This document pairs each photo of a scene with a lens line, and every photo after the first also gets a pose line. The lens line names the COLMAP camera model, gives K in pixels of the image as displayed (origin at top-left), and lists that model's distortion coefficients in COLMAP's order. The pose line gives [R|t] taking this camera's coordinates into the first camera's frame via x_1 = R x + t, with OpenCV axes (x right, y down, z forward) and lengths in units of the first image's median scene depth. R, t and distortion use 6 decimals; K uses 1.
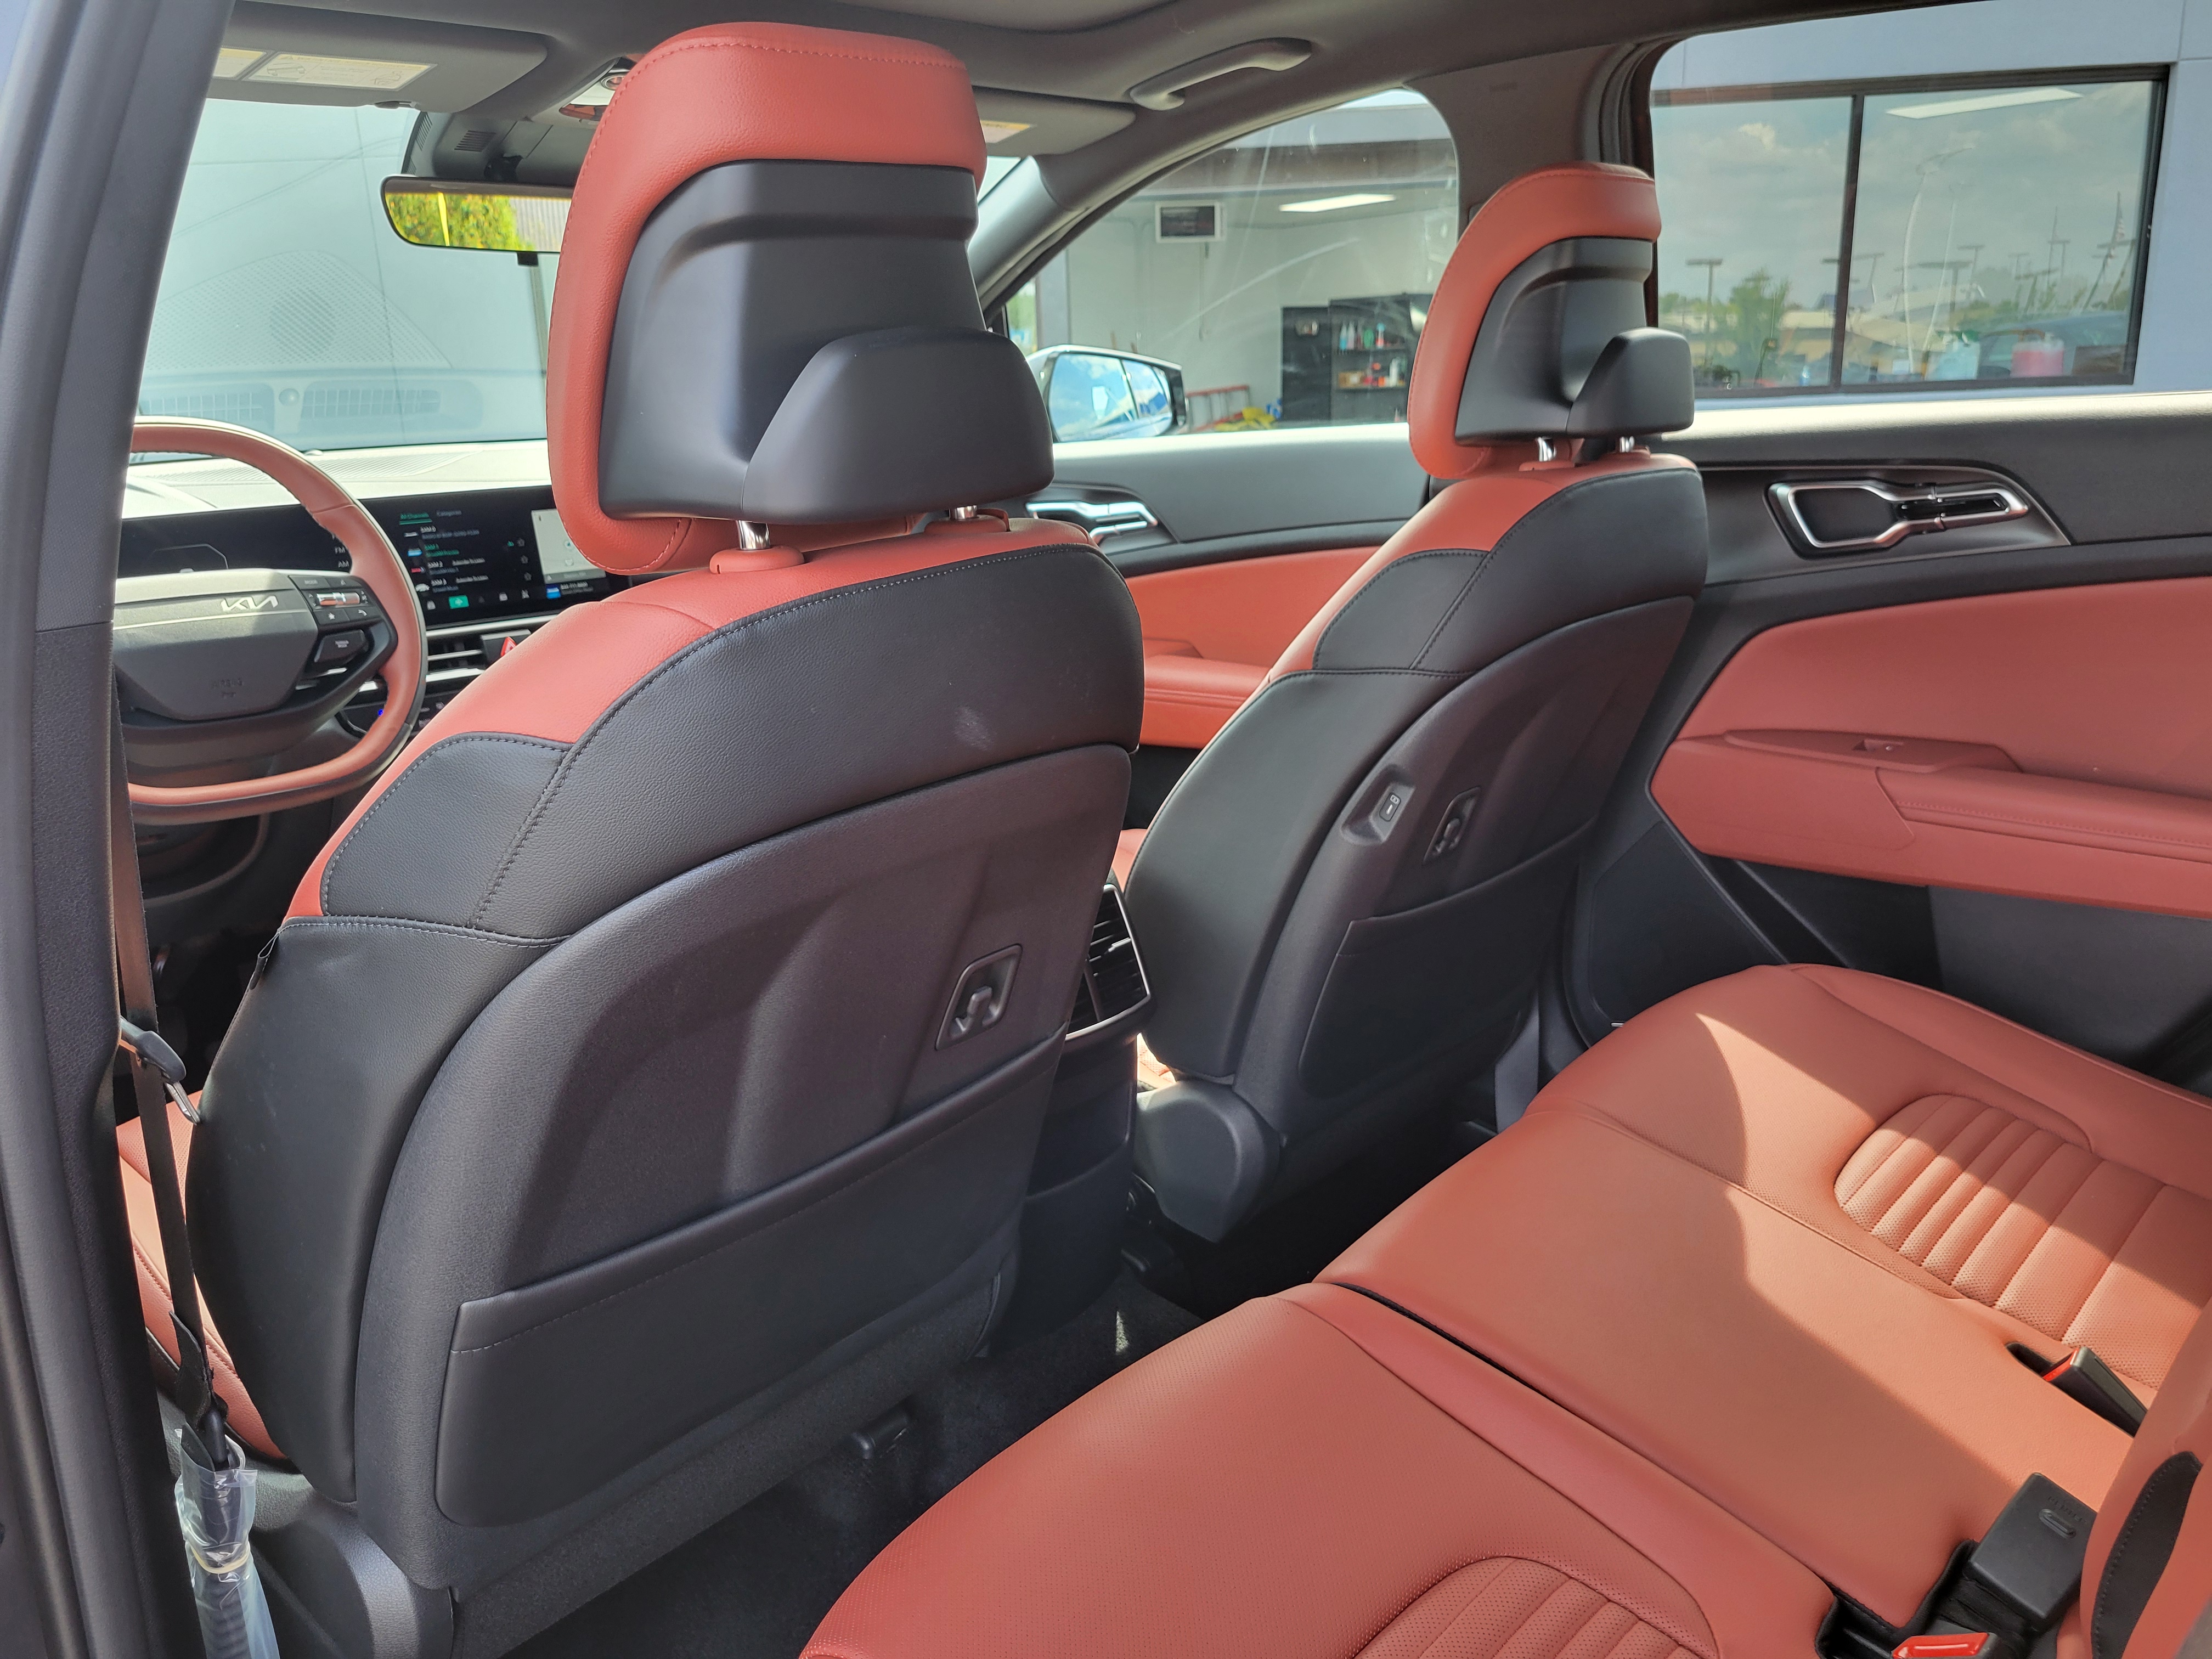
lens RADIAL K [[1699.6, 0, 1106.0], [0, 1699.6, 829.5], [0, 0, 1]] dist [0.025086, -0.004427]
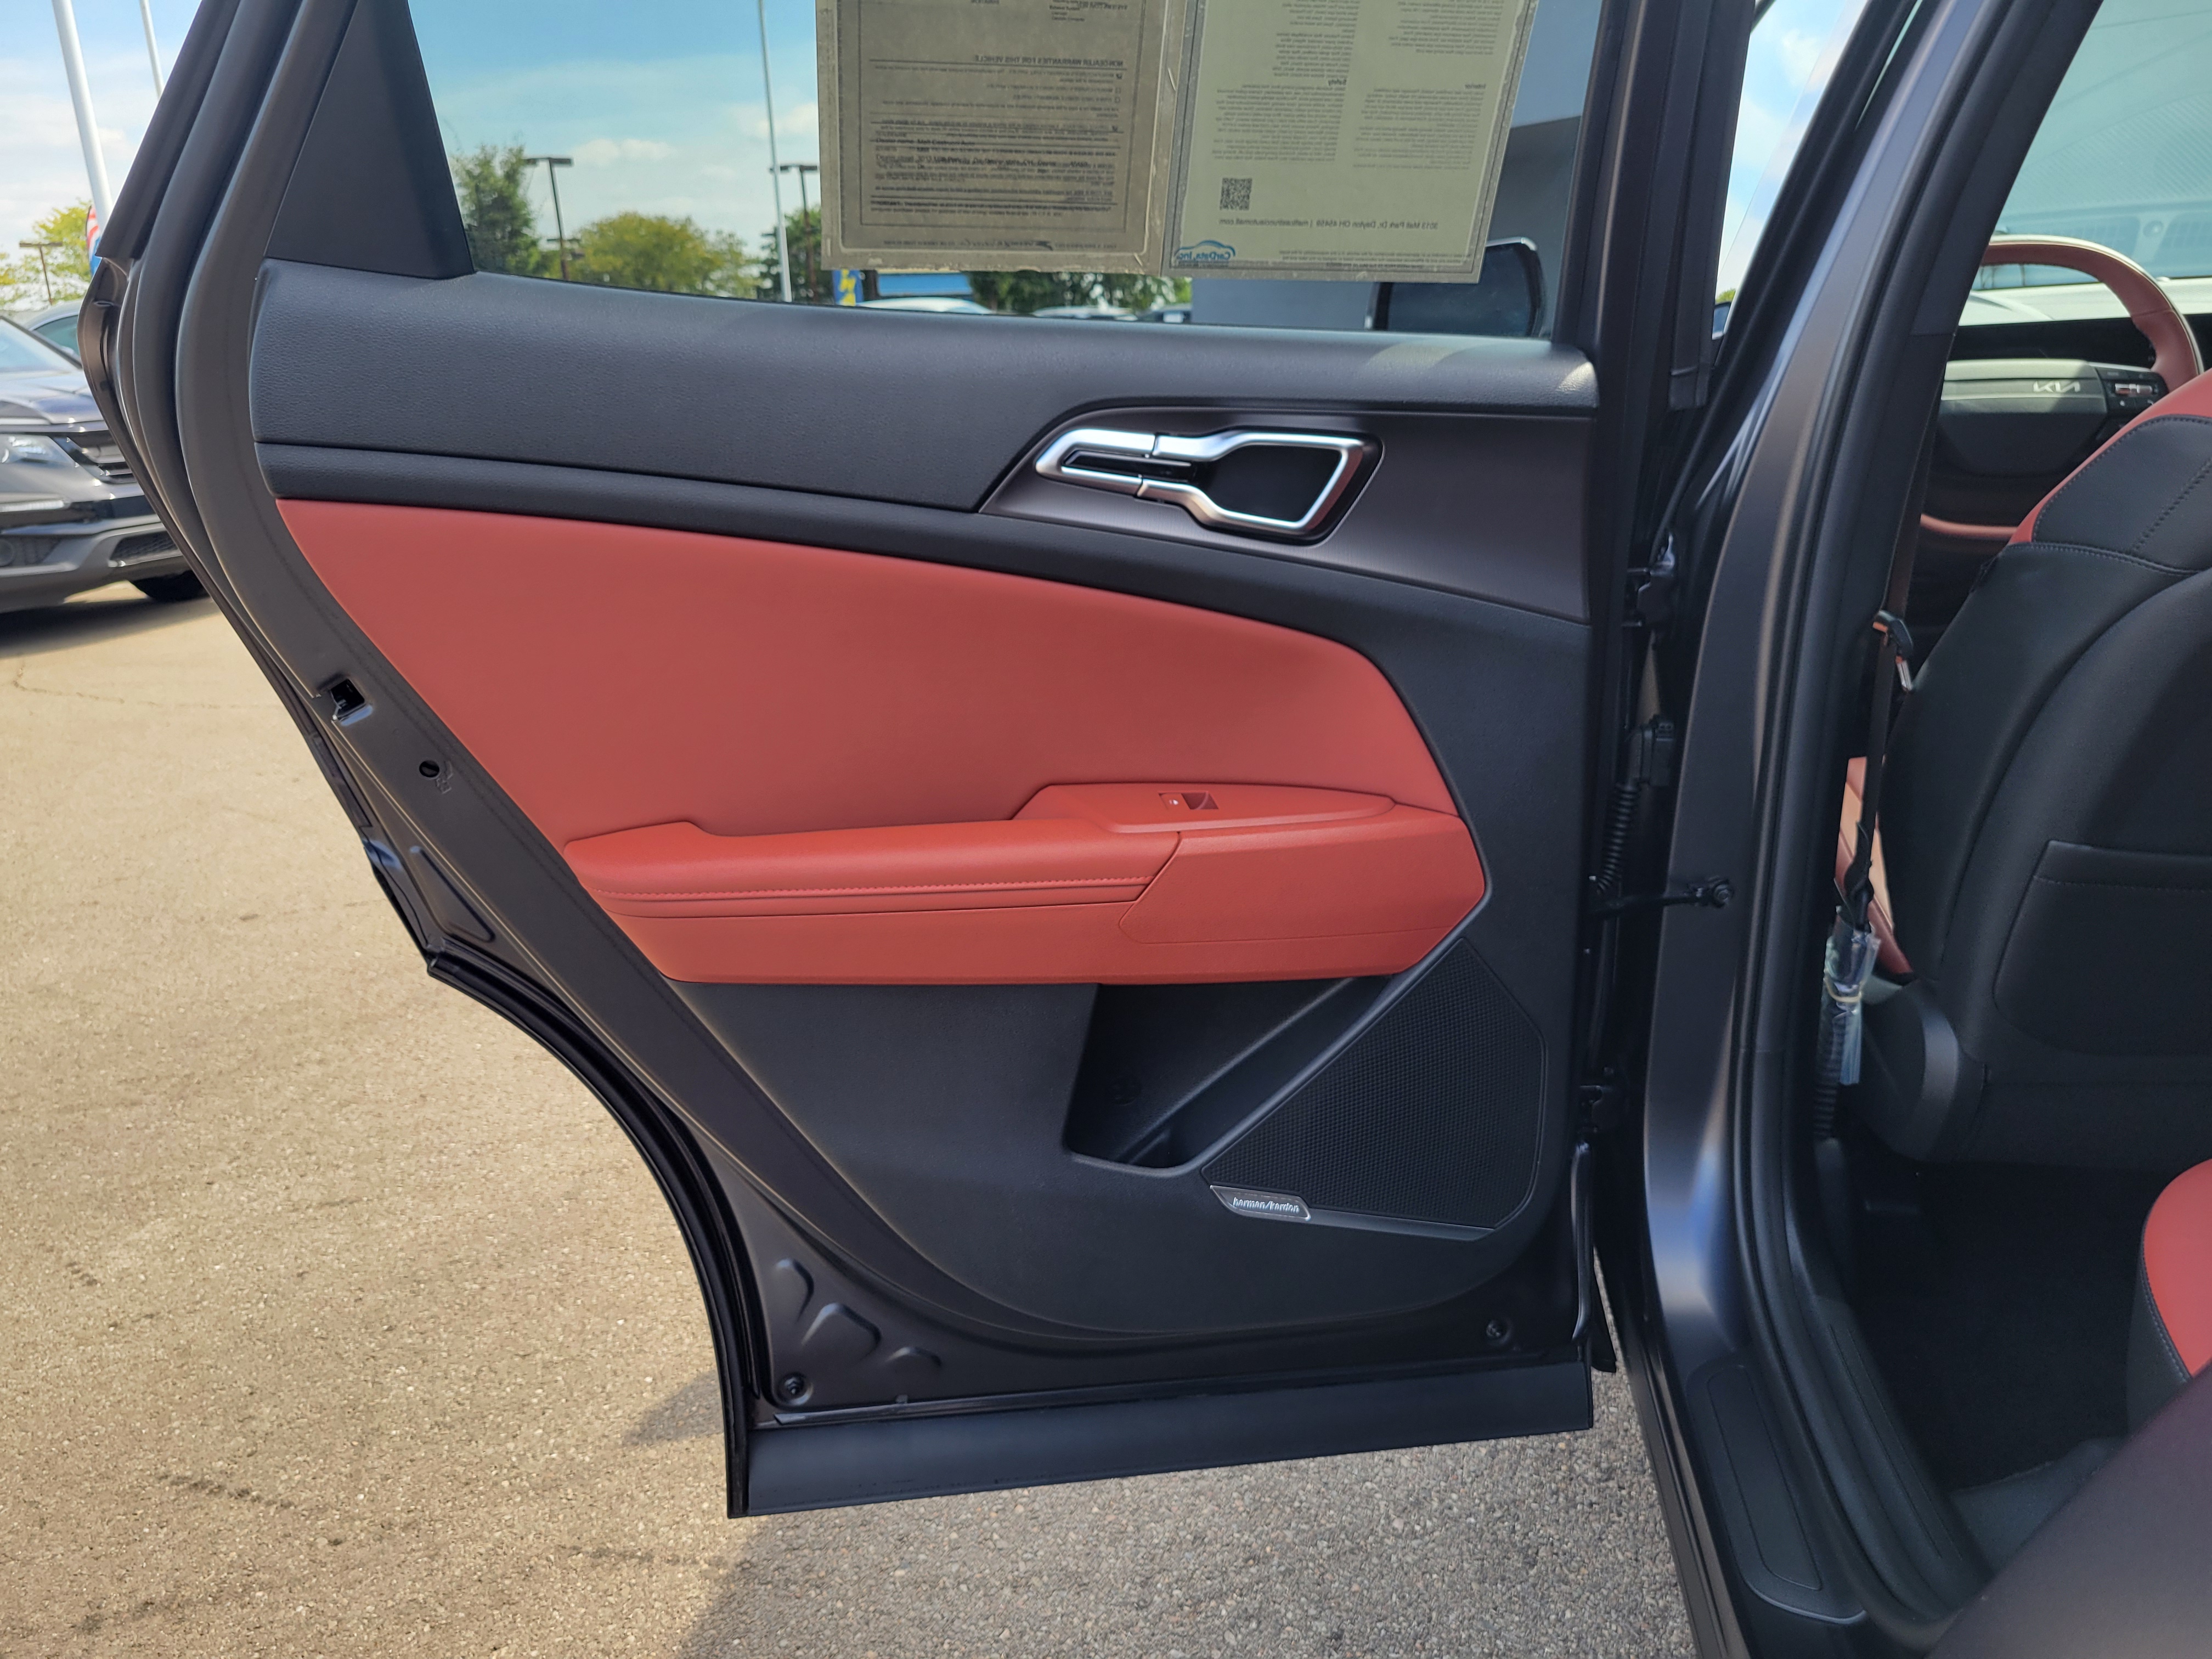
lens RADIAL K [[1676.0, 0, 1106.0], [0, 1676.0, 829.5], [0, 0, 1]] dist [0.009504, -0.000901]
pose [[0.556938, 0.258741, -0.789223, 0.161382], [-0.200268, 0.964035, 0.174728, 0.102026], [0.806048, 0.060743, 0.588725, -0.255830]]
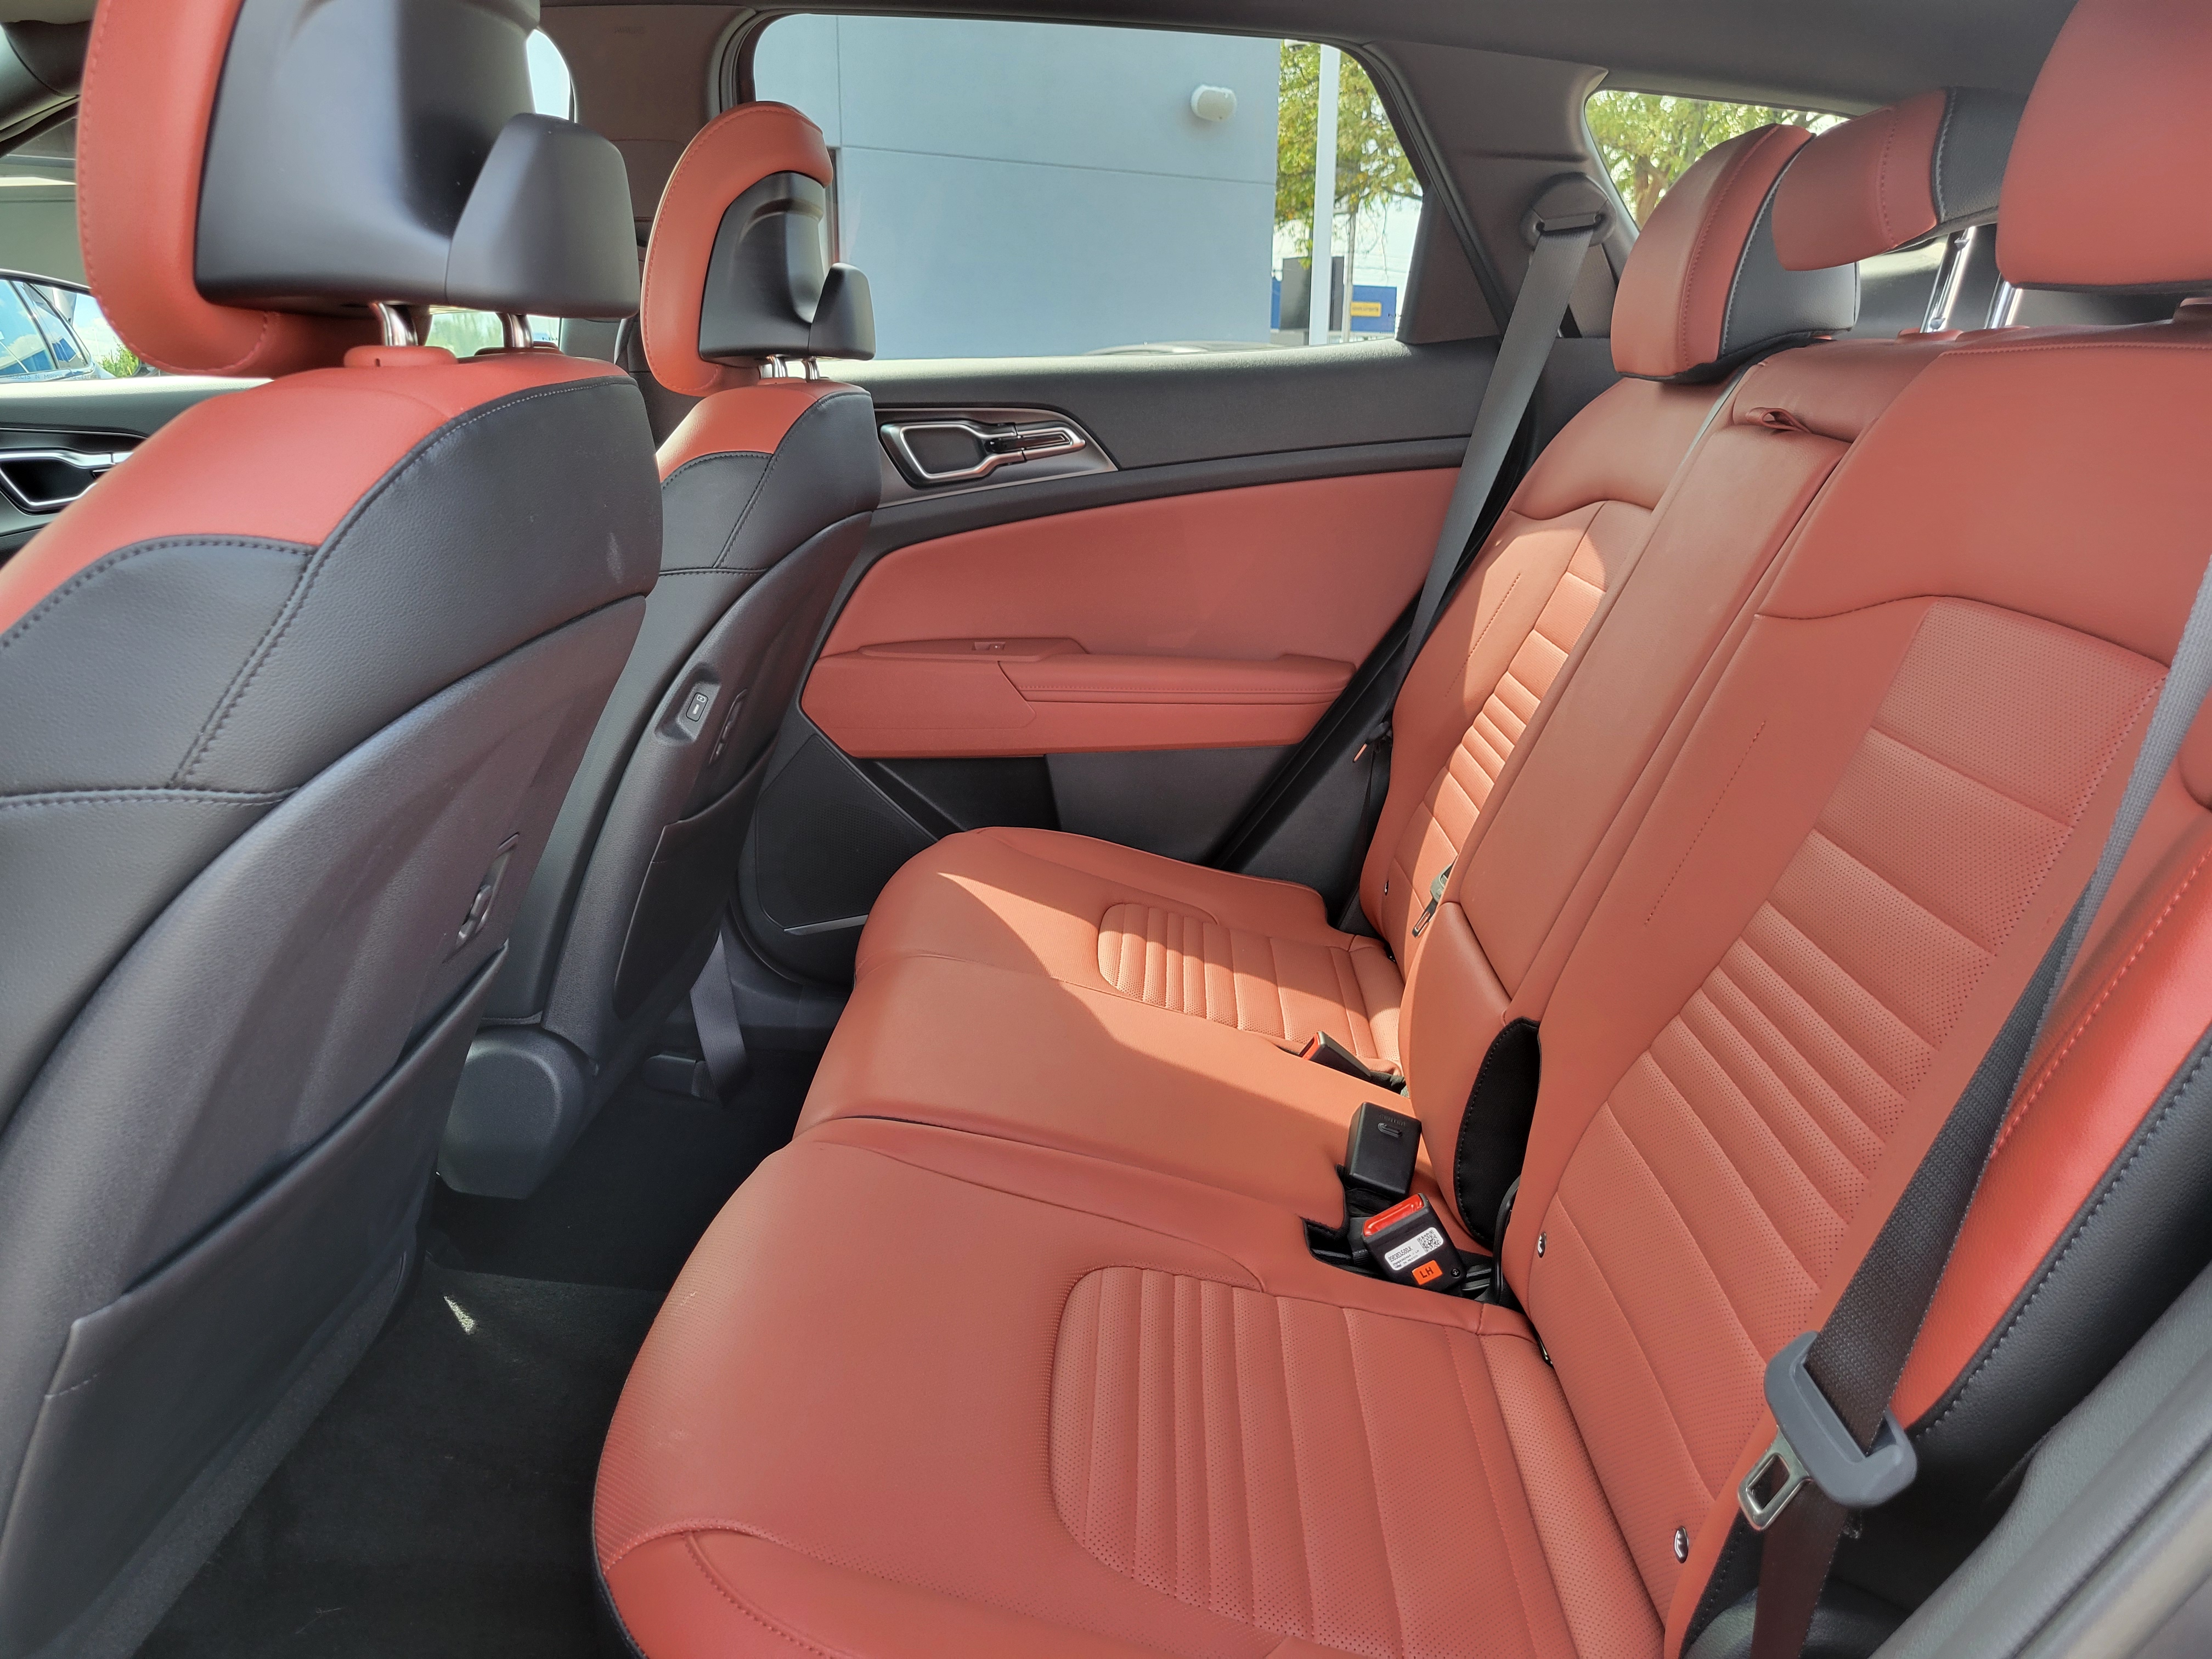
lens RADIAL K [[1676.0, 0, 1106.0], [0, 1676.0, 829.5], [0, 0, 1]] dist [0.009504, -0.000901]
pose [[0.755735, -0.129660, 0.641914, -0.272057], [0.142779, 0.989246, 0.031721, 0.056228], [-0.639124, 0.067679, 0.766121, 0.059566]]
